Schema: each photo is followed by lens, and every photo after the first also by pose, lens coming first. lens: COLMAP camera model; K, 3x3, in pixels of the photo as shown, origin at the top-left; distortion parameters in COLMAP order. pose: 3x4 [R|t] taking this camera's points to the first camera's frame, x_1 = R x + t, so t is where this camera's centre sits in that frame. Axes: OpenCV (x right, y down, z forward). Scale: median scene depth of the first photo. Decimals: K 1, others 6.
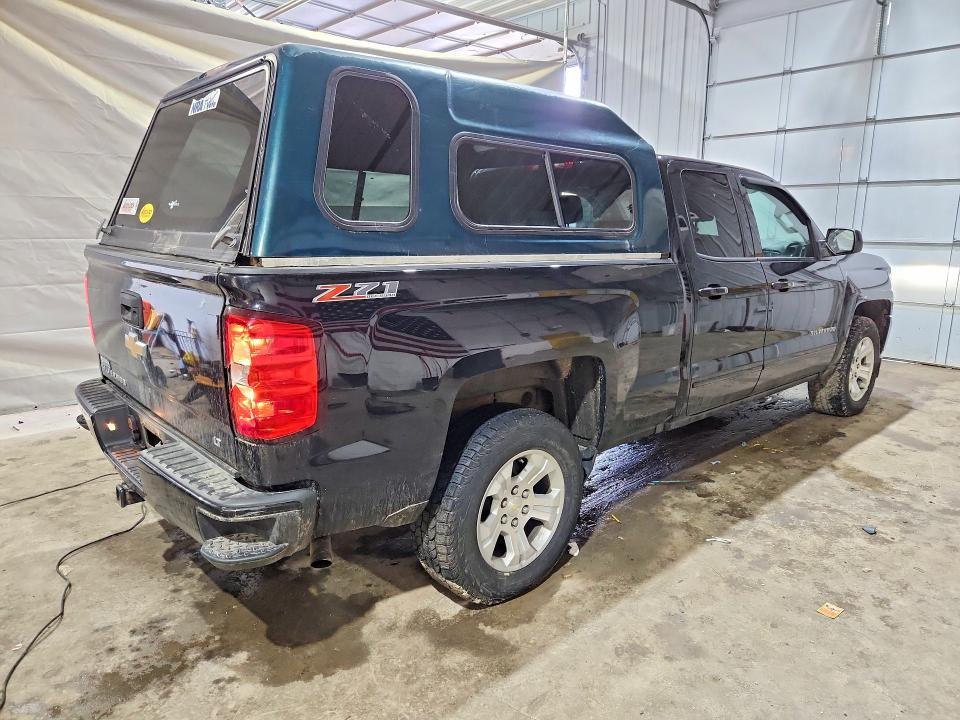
lens RADIAL K [[658.1, 0, 481.6], [0, 658.1, 359.1], [0, 0, 1]] dist [0.046074, 0.001148]
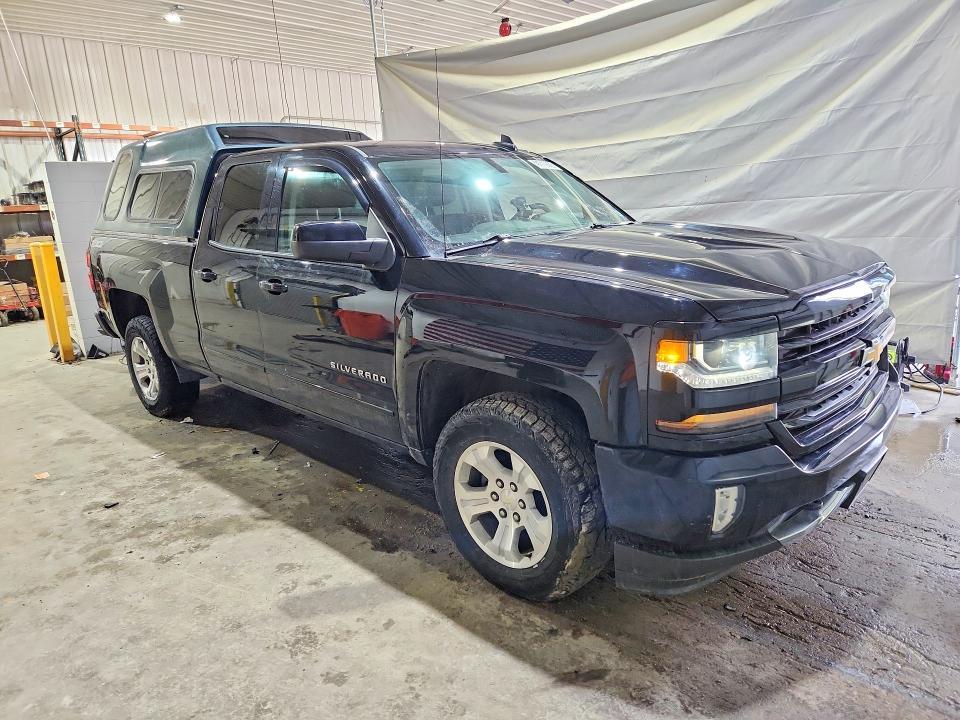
lens RADIAL K [[658.1, 0, 482.5], [0, 658.1, 360.8], [0, 0, 1]] dist [0.046074, 0.001148]
pose [[0.025323, 0.218094, -0.975599, 1.410146], [-0.149680, 0.965738, 0.212004, -0.250501], [0.988410, 0.140659, 0.057099, 1.328530]]
